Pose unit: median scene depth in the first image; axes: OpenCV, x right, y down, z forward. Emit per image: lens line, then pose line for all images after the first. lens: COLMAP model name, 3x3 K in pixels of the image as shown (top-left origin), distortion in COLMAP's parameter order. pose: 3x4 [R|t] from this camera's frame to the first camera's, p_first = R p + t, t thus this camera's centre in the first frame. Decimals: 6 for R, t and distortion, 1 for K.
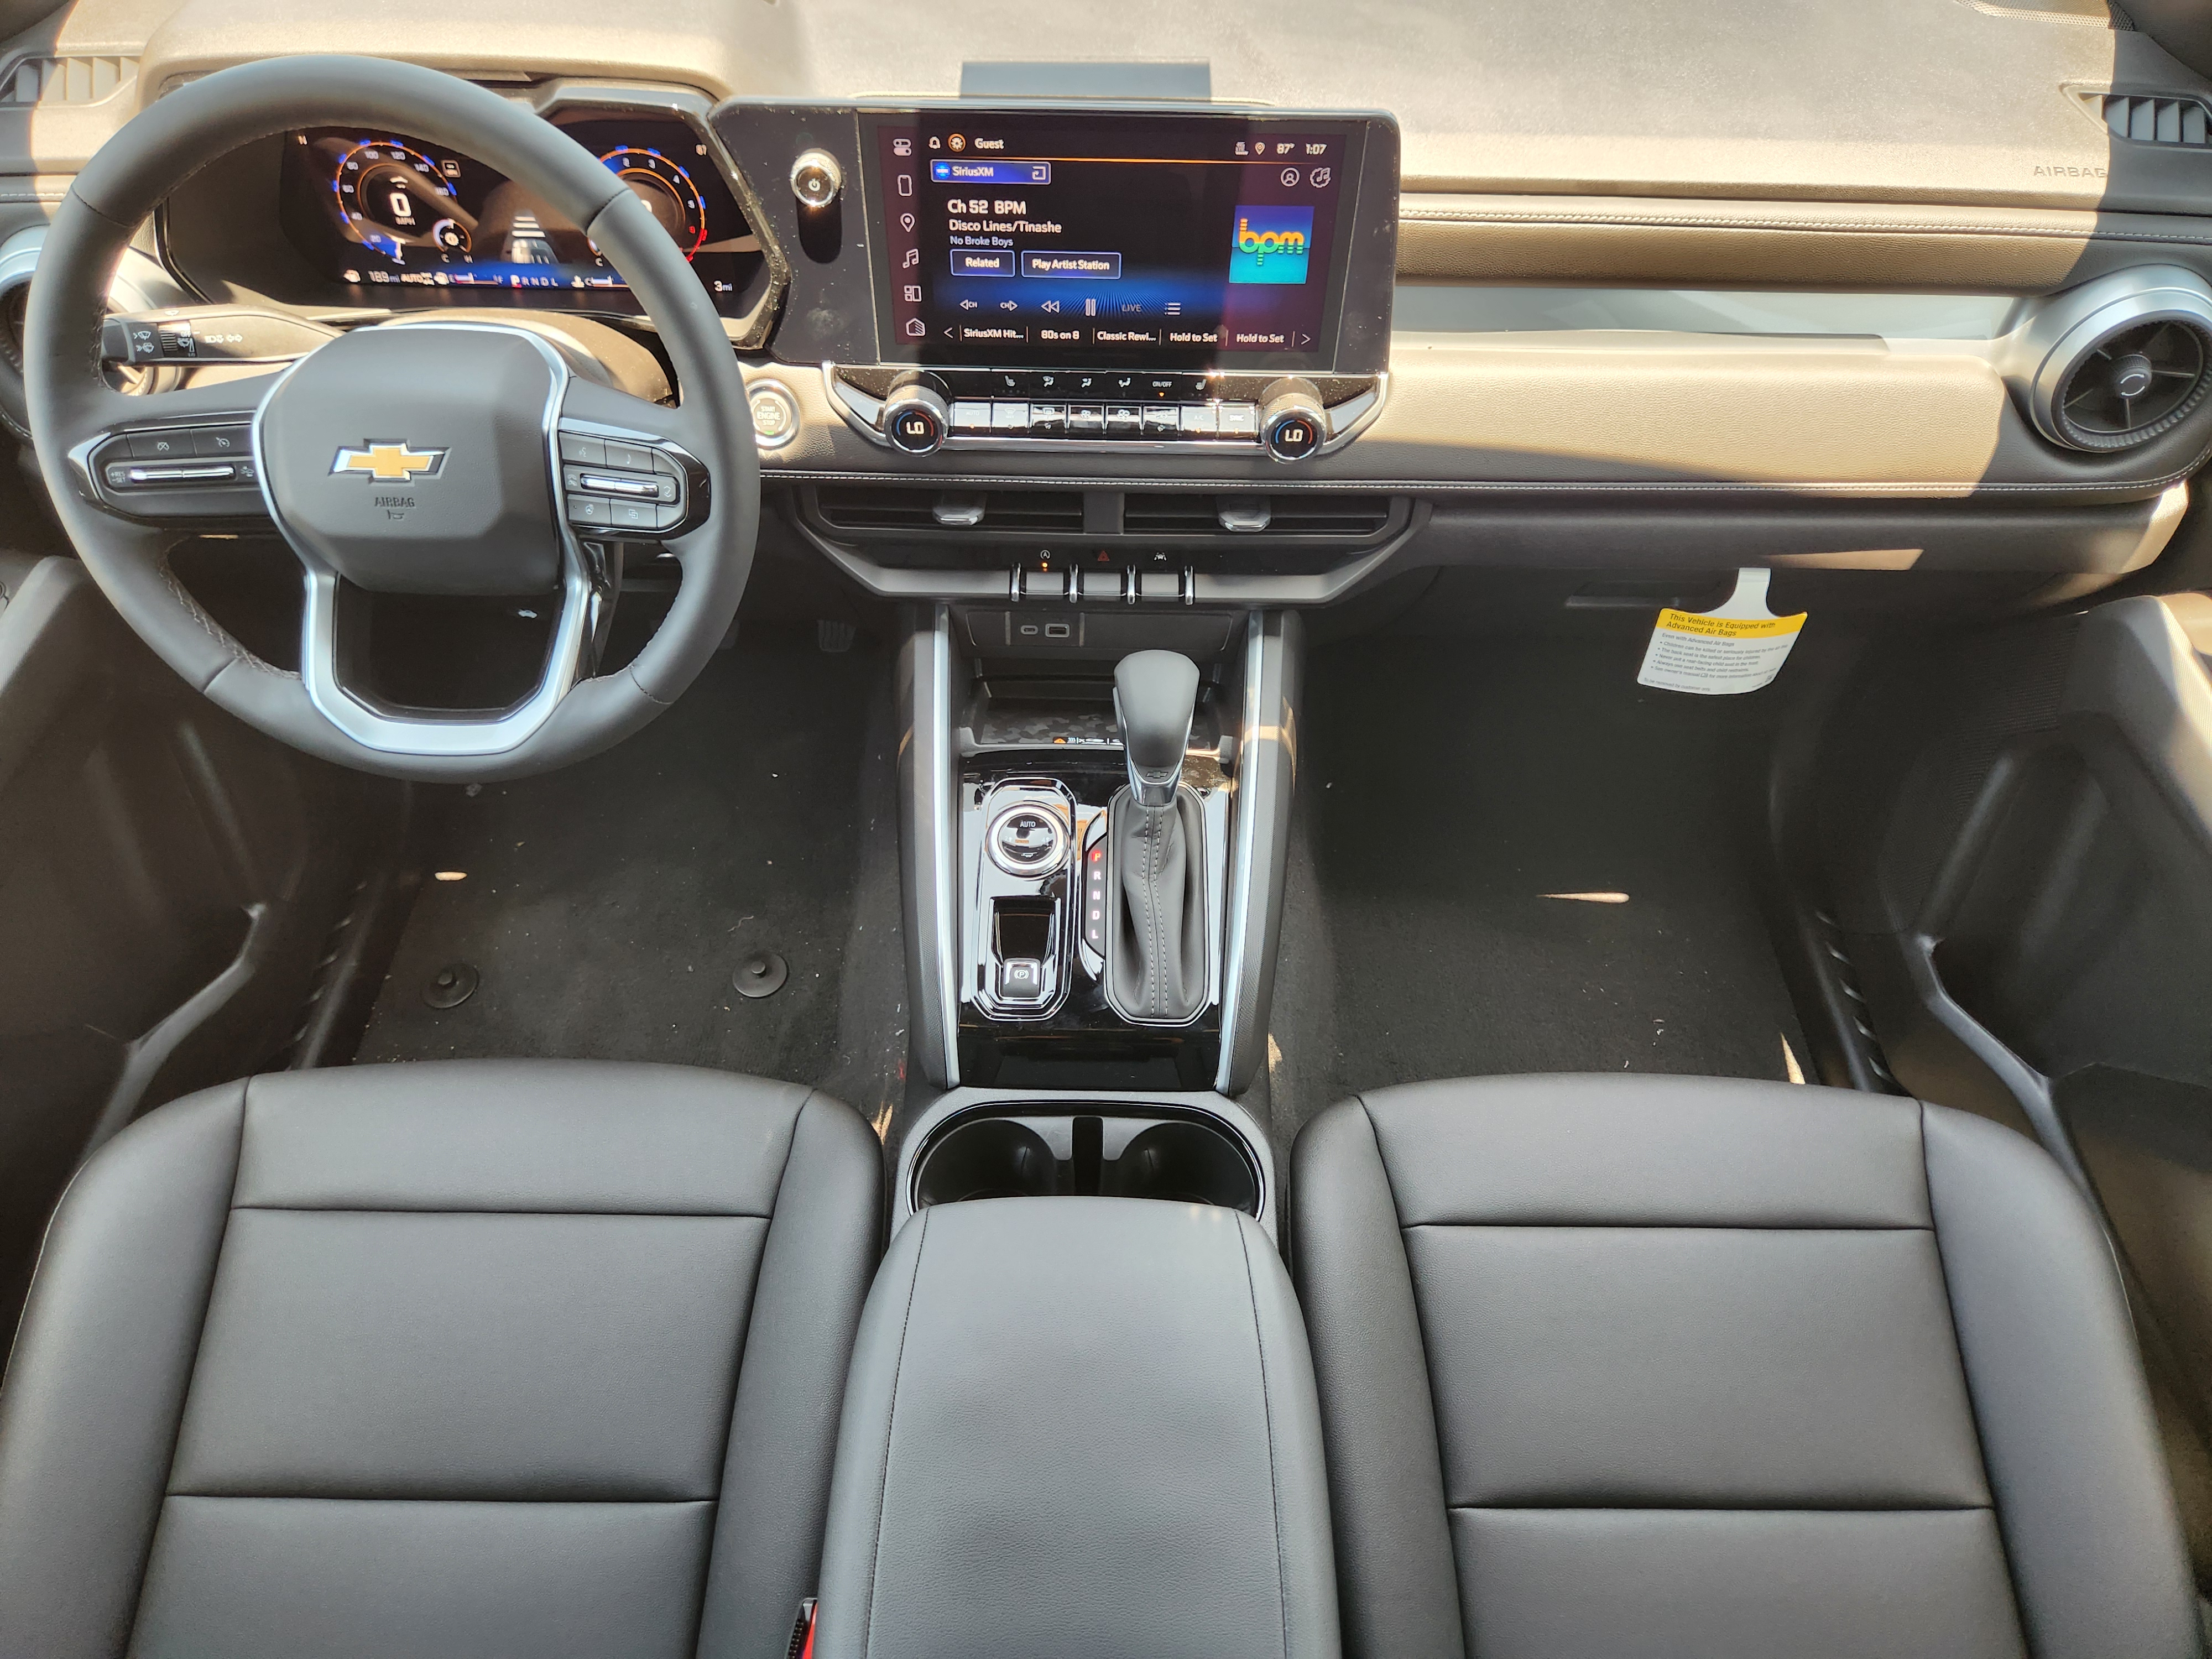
lens RADIAL K [[1466.4, 0, 1106.0], [0, 1466.4, 829.5], [0, 0, 1]] dist [0.056920, 0.000228]
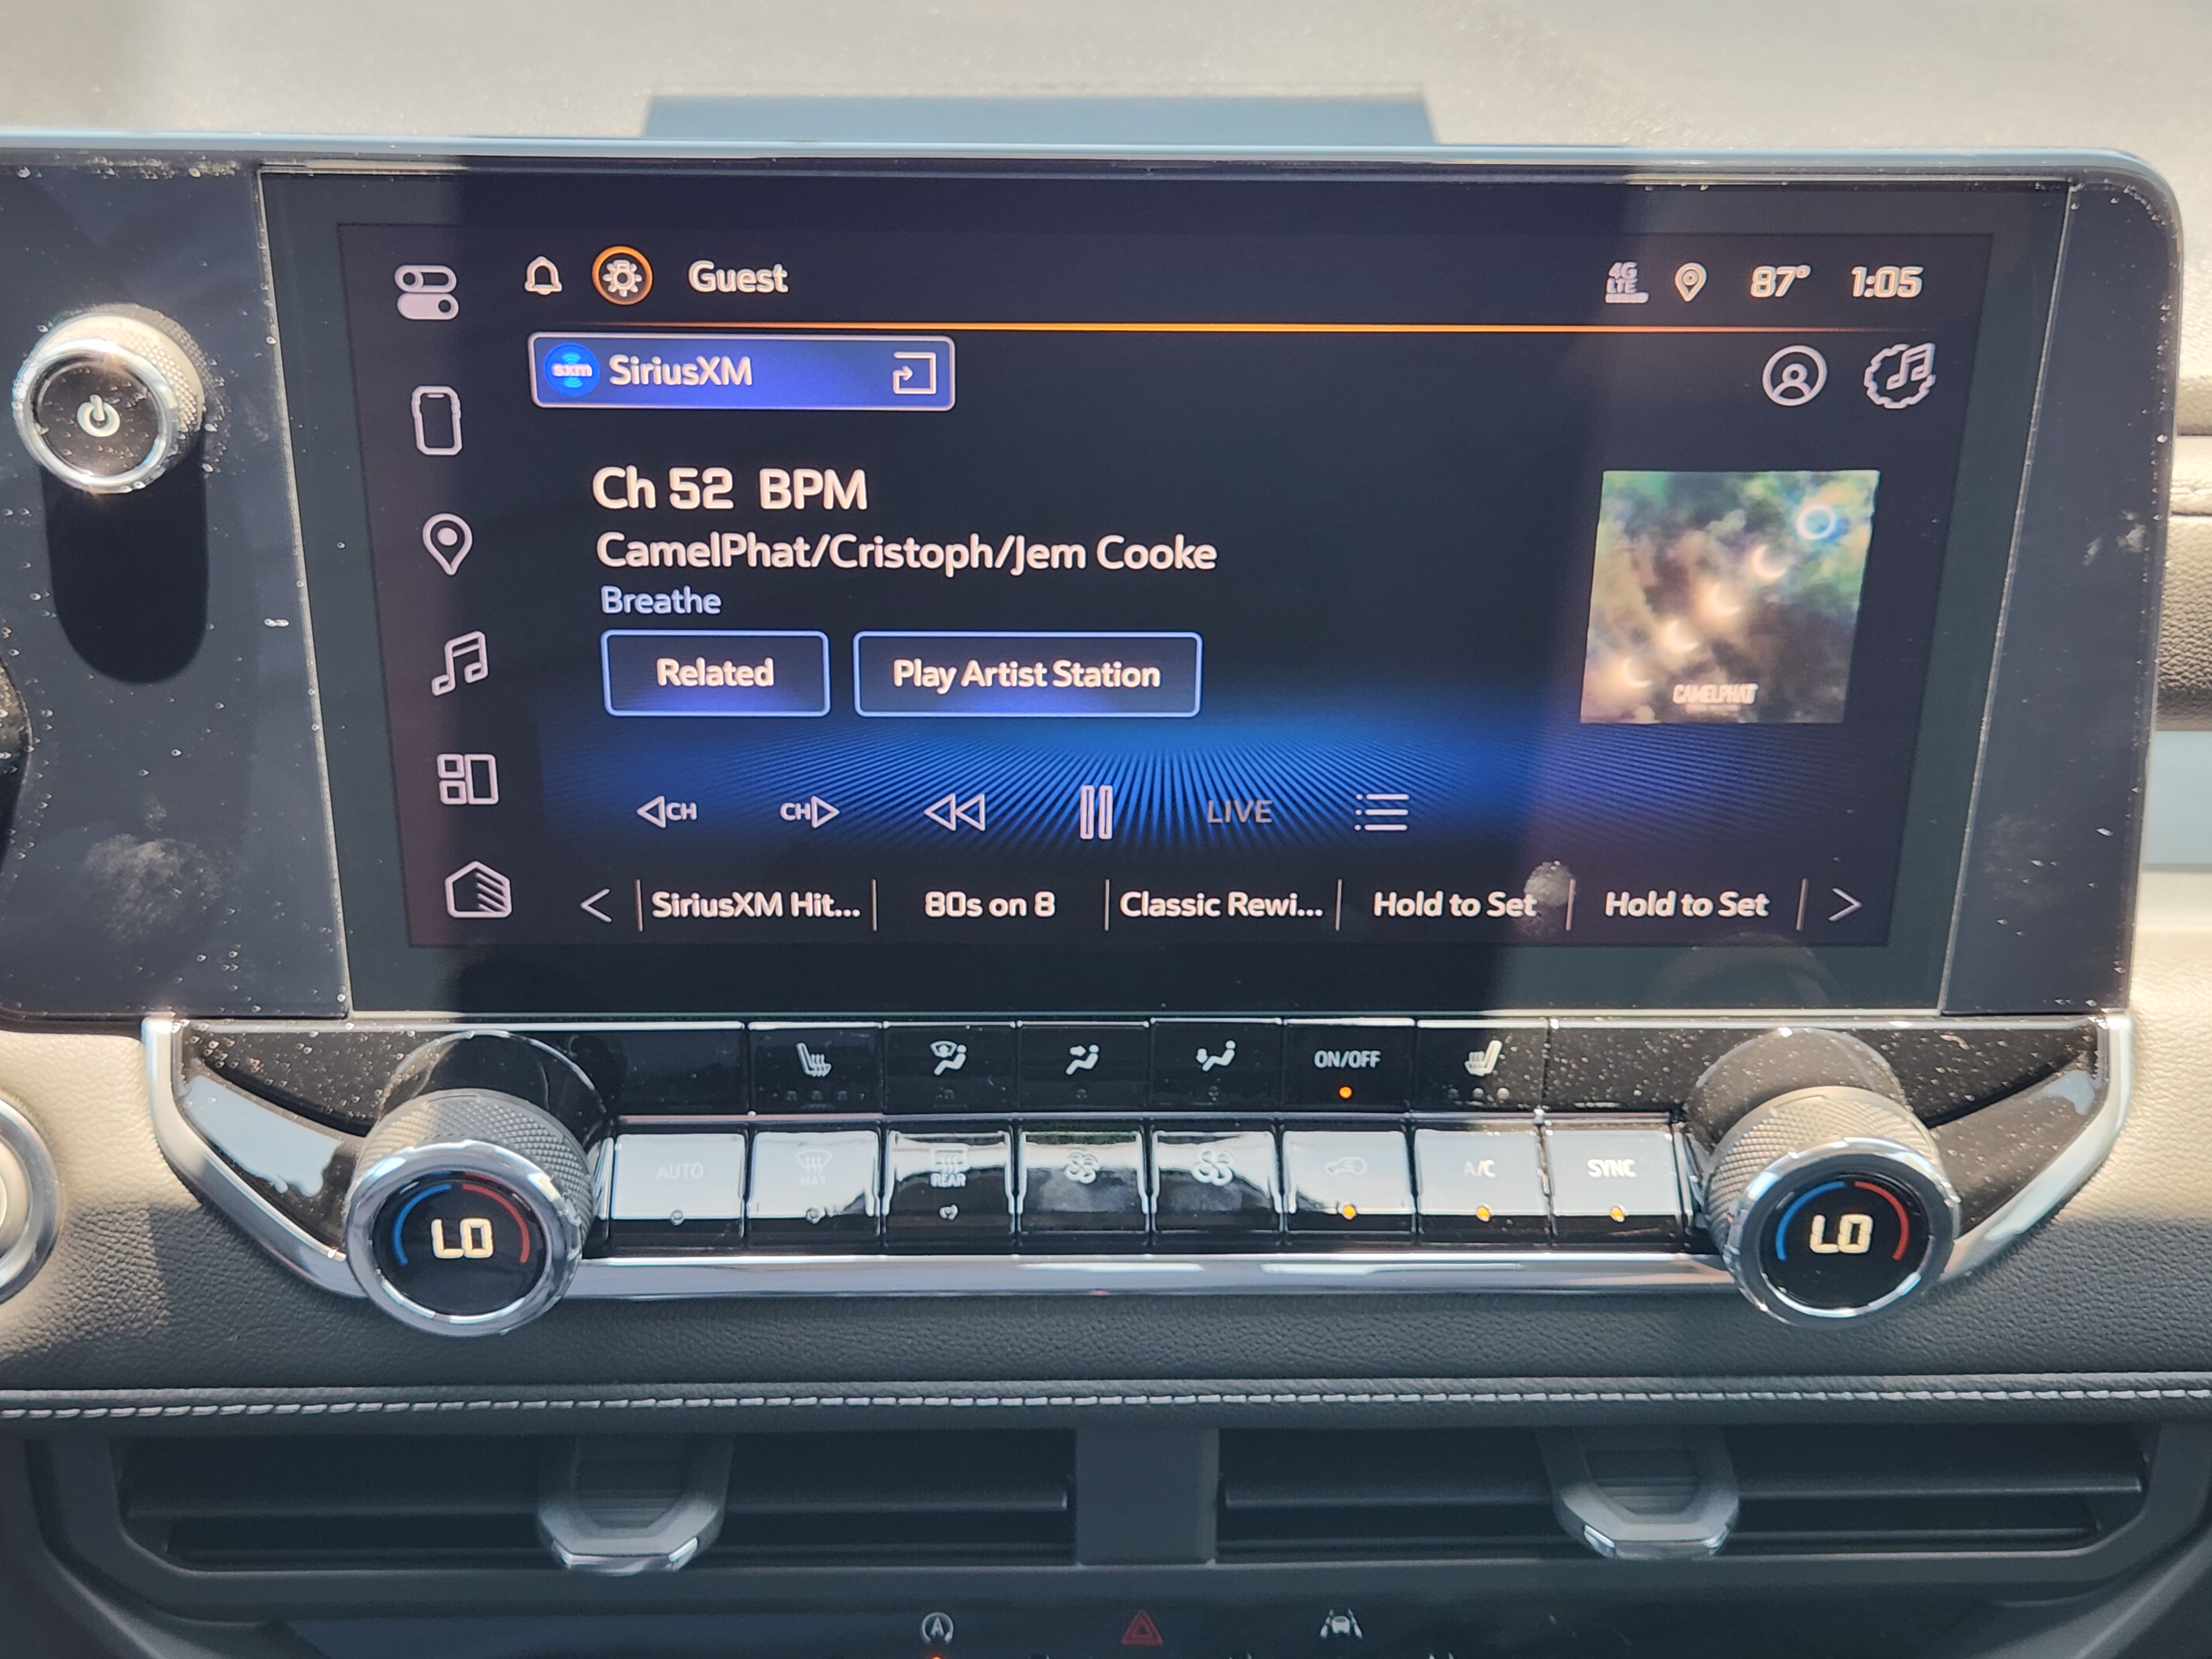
lens RADIAL K [[1954.2, 0, 1106.0], [0, 1954.2, 829.5], [0, 0, 1]] dist [0.051082, -0.005240]
pose [[0.999047, -0.016668, 0.040351, -0.023915], [0.029816, 0.935625, -0.351733, -0.216911], [-0.031891, 0.352601, 0.935230, 0.646074]]
